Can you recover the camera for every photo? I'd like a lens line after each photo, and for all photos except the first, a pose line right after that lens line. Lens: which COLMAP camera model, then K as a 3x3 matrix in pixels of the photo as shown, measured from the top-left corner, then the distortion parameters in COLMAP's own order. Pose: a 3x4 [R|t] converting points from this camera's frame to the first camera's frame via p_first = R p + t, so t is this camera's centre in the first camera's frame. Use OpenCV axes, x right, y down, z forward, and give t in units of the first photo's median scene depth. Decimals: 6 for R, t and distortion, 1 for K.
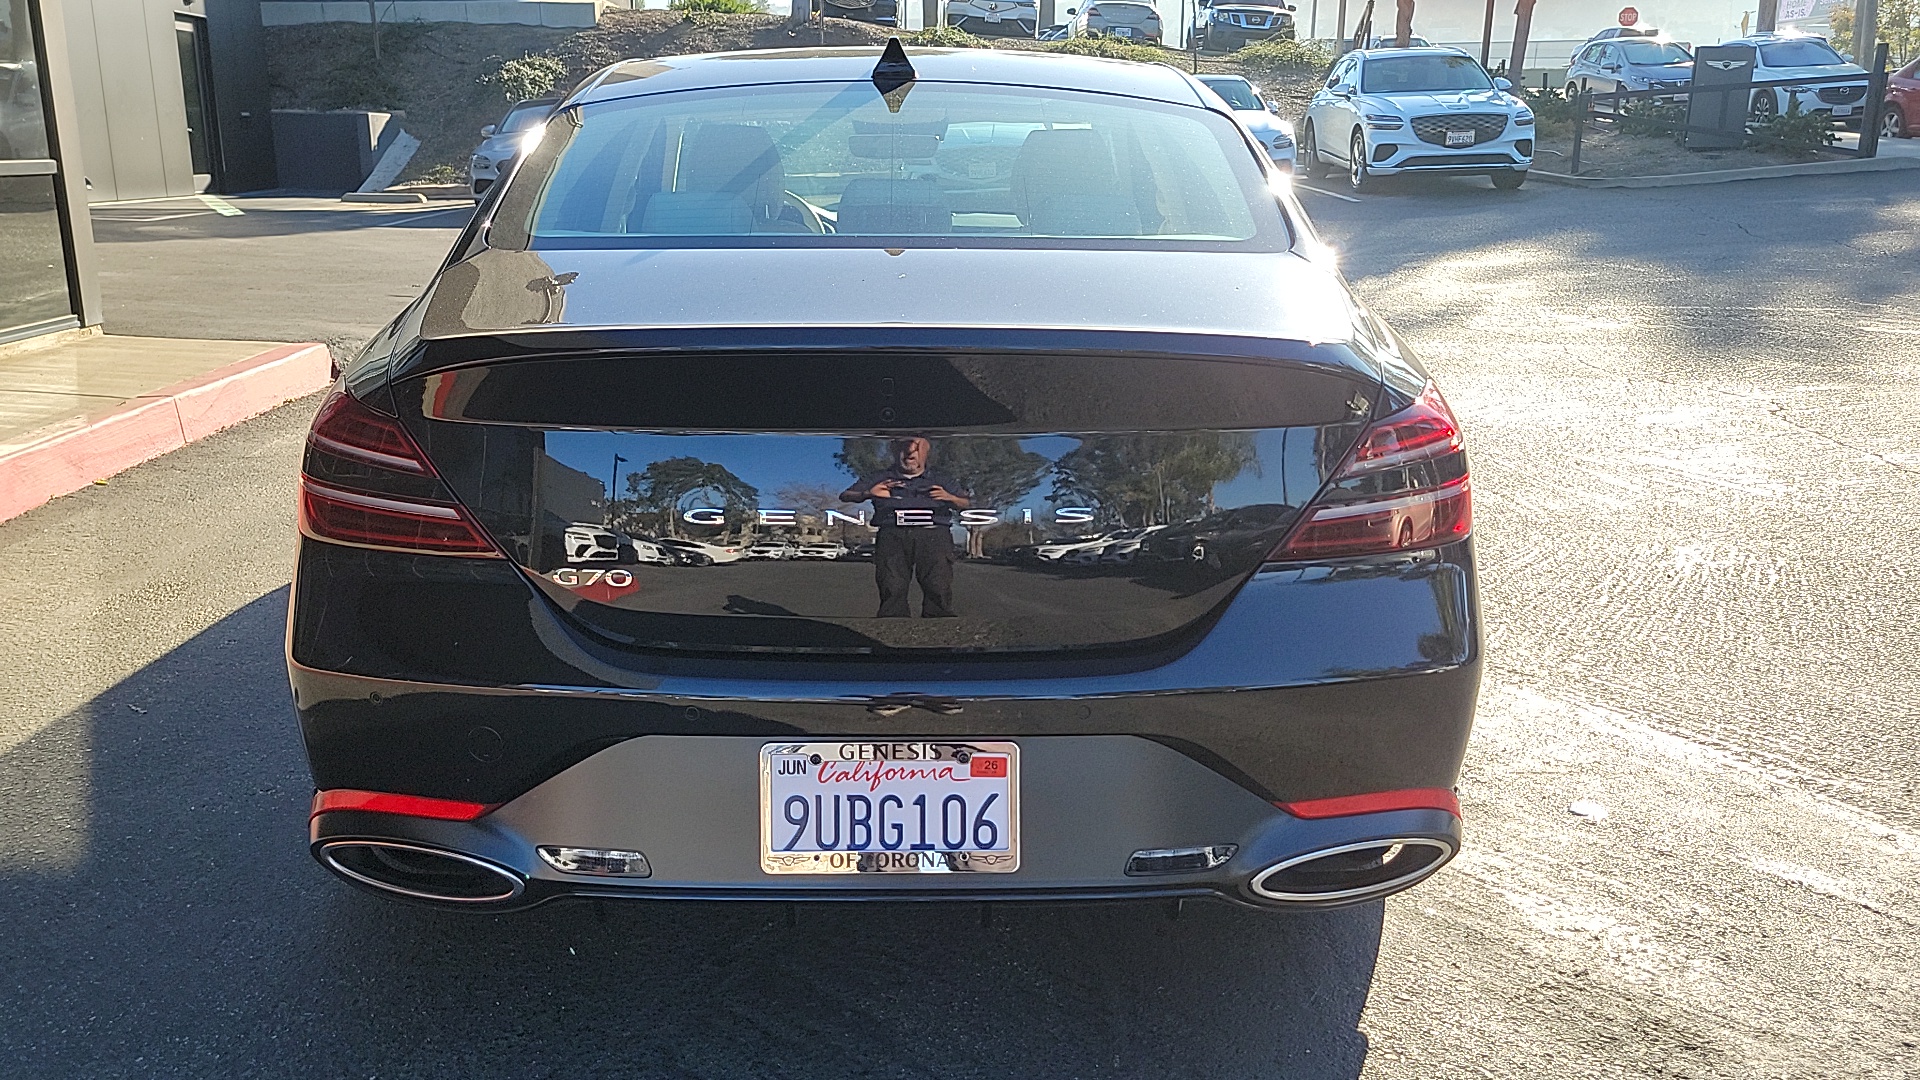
lens RADIAL K [[1557.8, 0, 955.8], [0, 1557.8, 555.6], [0, 0, 1]] dist [0.034843, -0.014558]
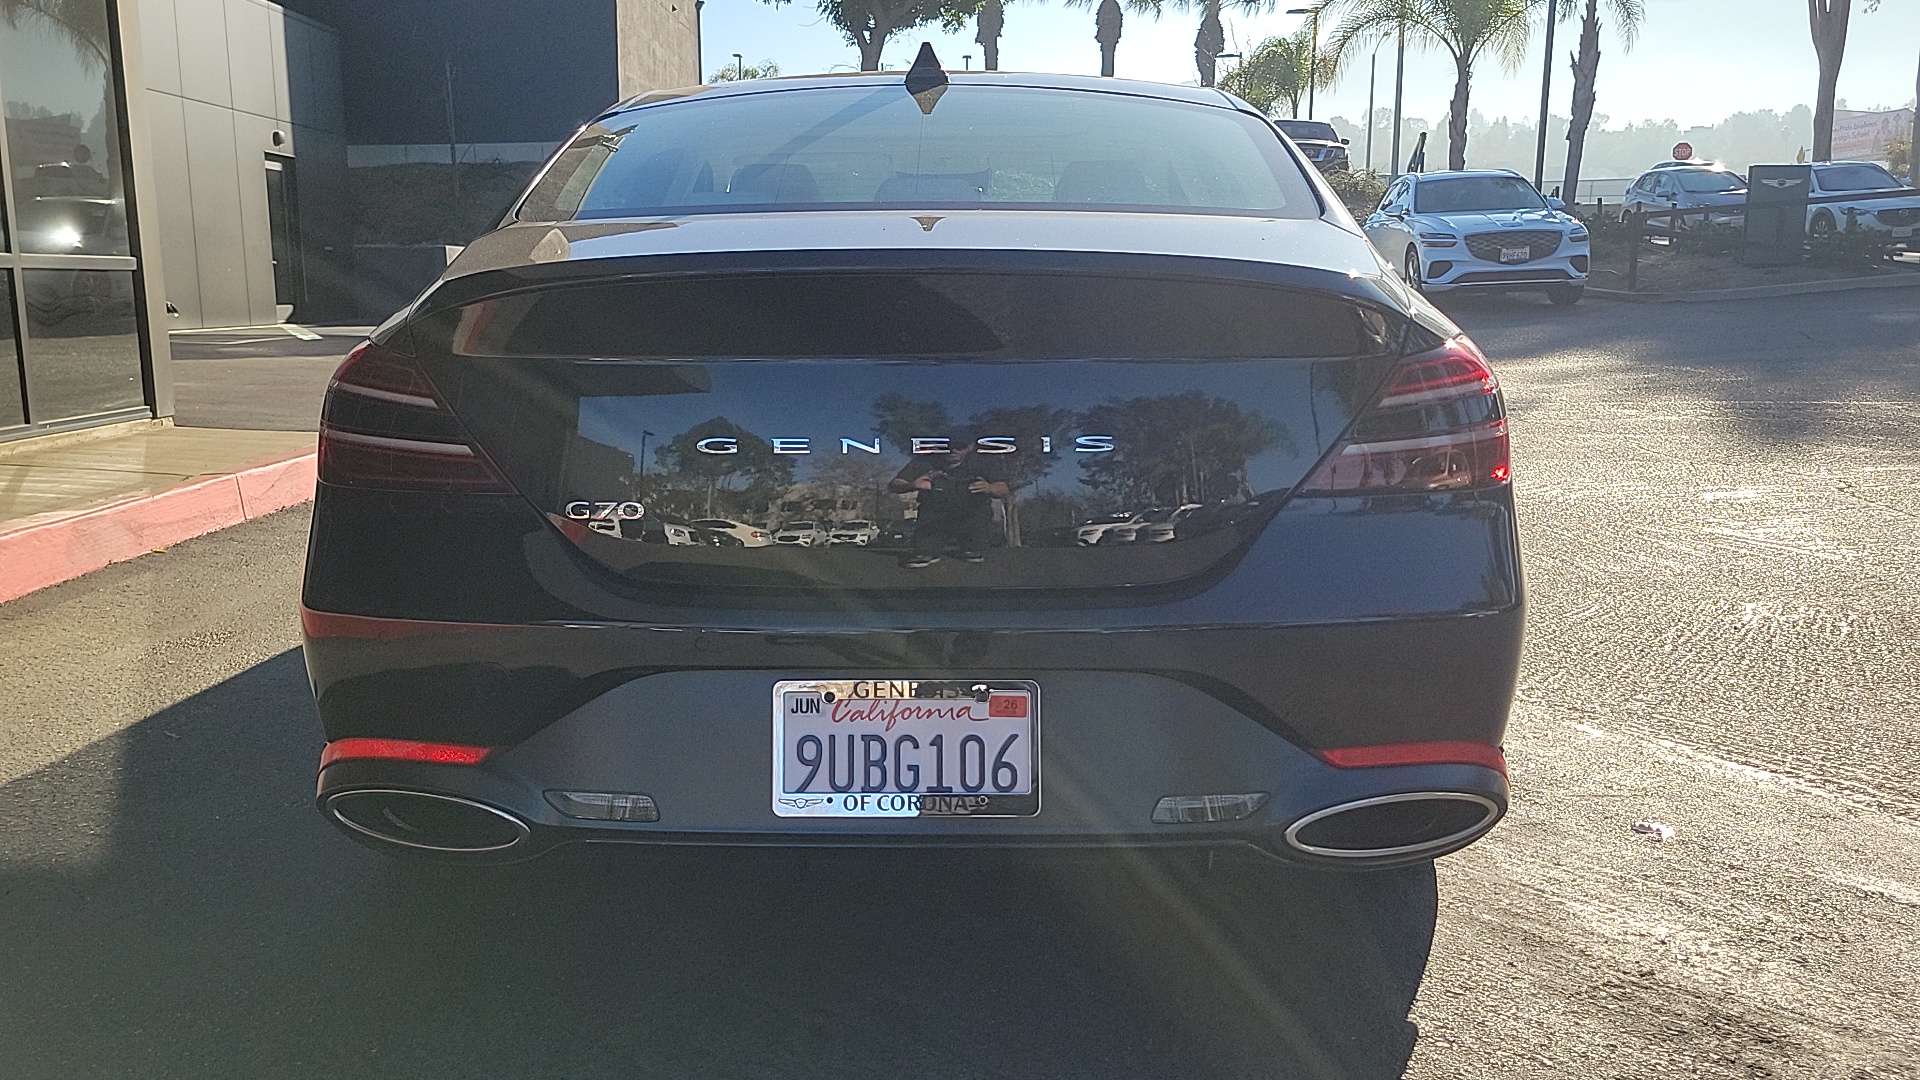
lens RADIAL K [[1559.7, 0, 963.6], [0, 1559.7, 549.3], [0, 0, 1]] dist [0.034139, -0.017196]
pose [[0.999405, -0.002961, -0.034354, 0.014541], [-0.000056, 0.996167, -0.087476, 0.066246], [0.034481, 0.087426, 0.995574, 0.015118]]
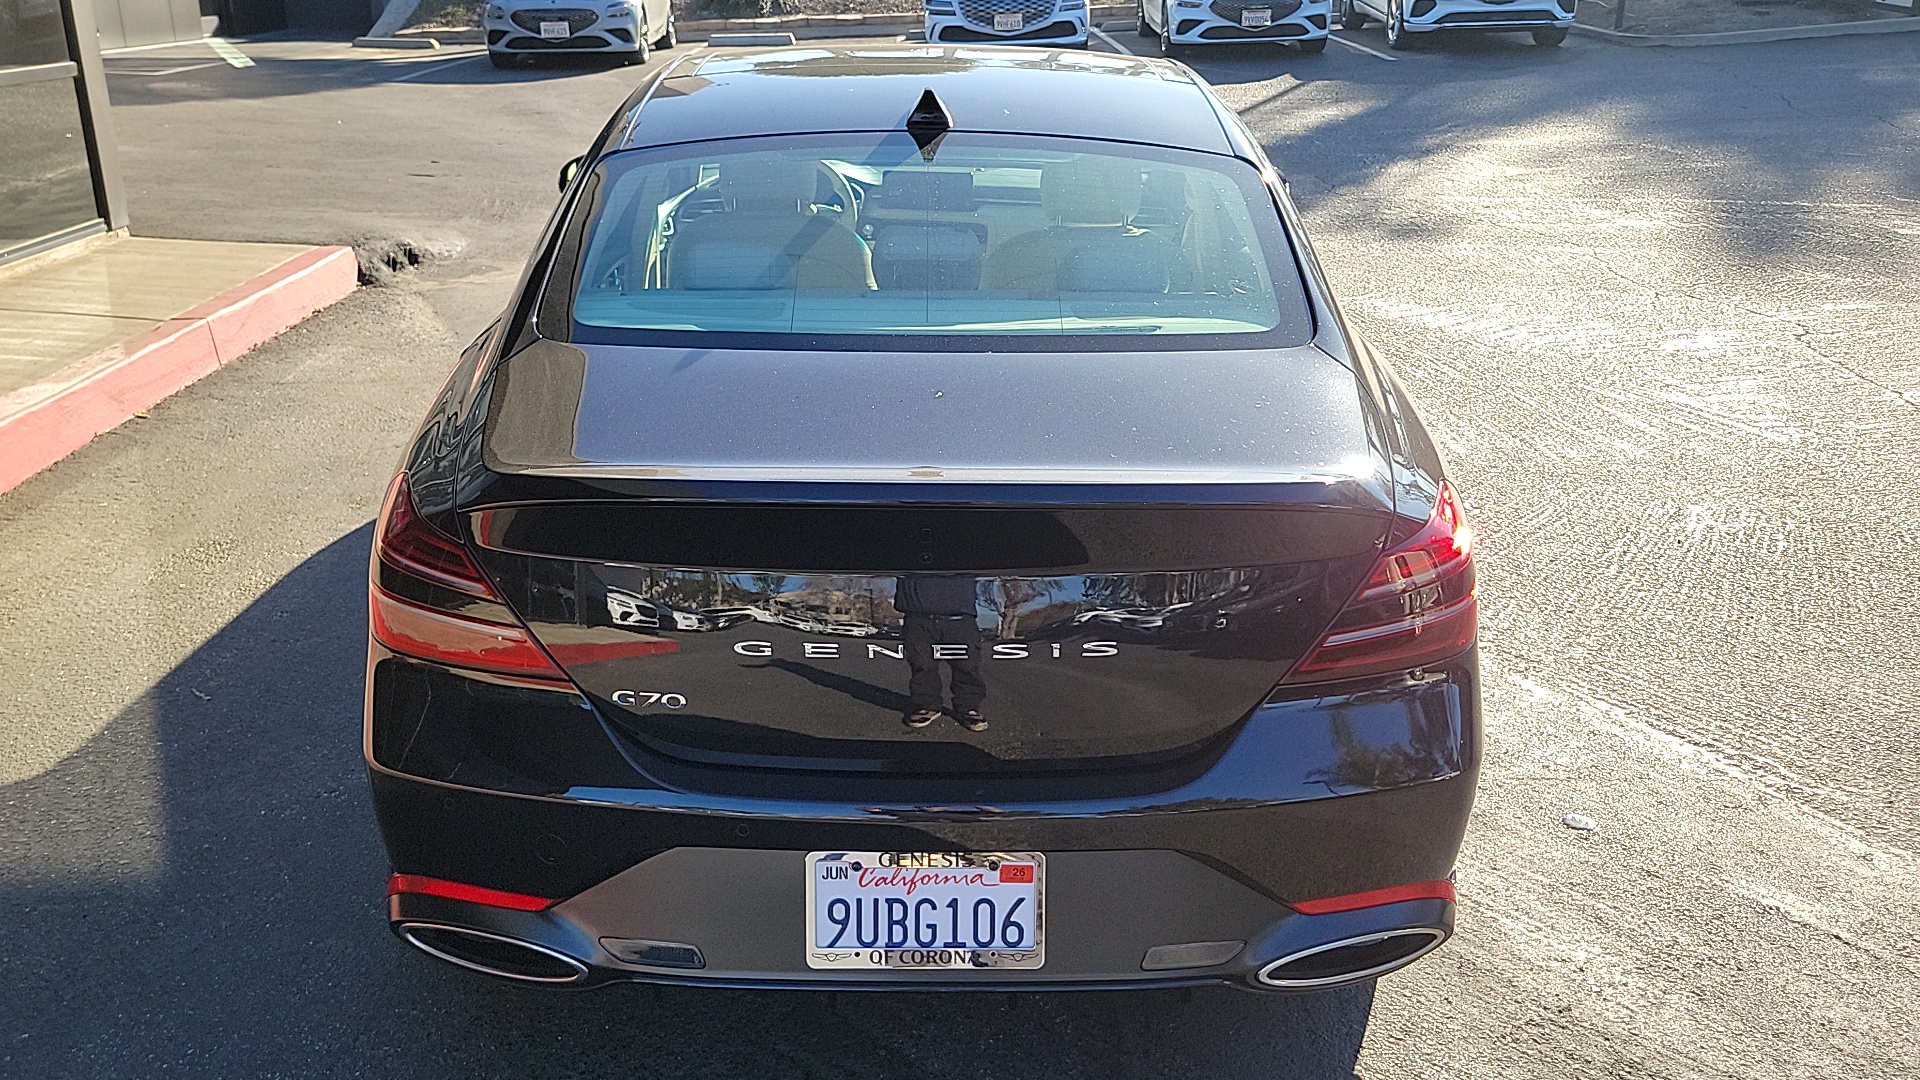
lens RADIAL K [[1559.7, 0, 963.6], [0, 1559.7, 549.3], [0, 0, 1]] dist [0.034139, -0.017196]
pose [[0.999932, 0.009266, -0.007103, -0.005364], [-0.008527, 0.995169, 0.097805, -0.103793], [0.007975, -0.097738, 0.995180, -0.029119]]
